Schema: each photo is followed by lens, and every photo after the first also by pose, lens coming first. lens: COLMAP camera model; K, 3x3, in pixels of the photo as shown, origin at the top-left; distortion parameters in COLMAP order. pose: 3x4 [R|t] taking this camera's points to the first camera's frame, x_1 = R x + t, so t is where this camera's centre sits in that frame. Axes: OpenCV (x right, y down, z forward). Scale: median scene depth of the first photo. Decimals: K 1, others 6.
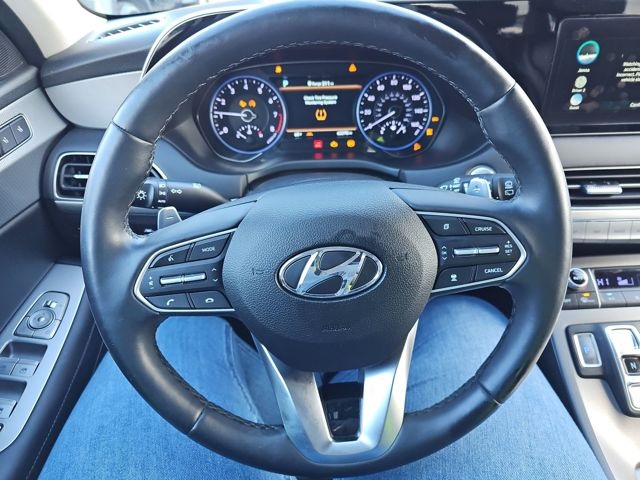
lens RADIAL K [[431.7, 0, 315.4], [0, 431.7, 237.3], [0, 0, 1]] dist [-0.007566, 0.002646]
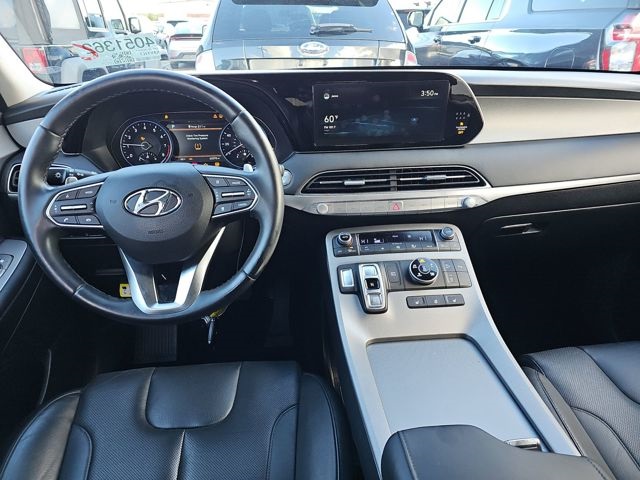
lens RADIAL K [[431.7, 0, 323.2], [0, 431.7, 244.4], [0, 0, 1]] dist [-0.007566, 0.002646]
pose [[0.996451, -0.019201, 0.081956, 0.394448], [0.030642, 0.989575, -0.140720, 0.346728], [-0.078399, 0.142732, 0.986651, -0.587637]]
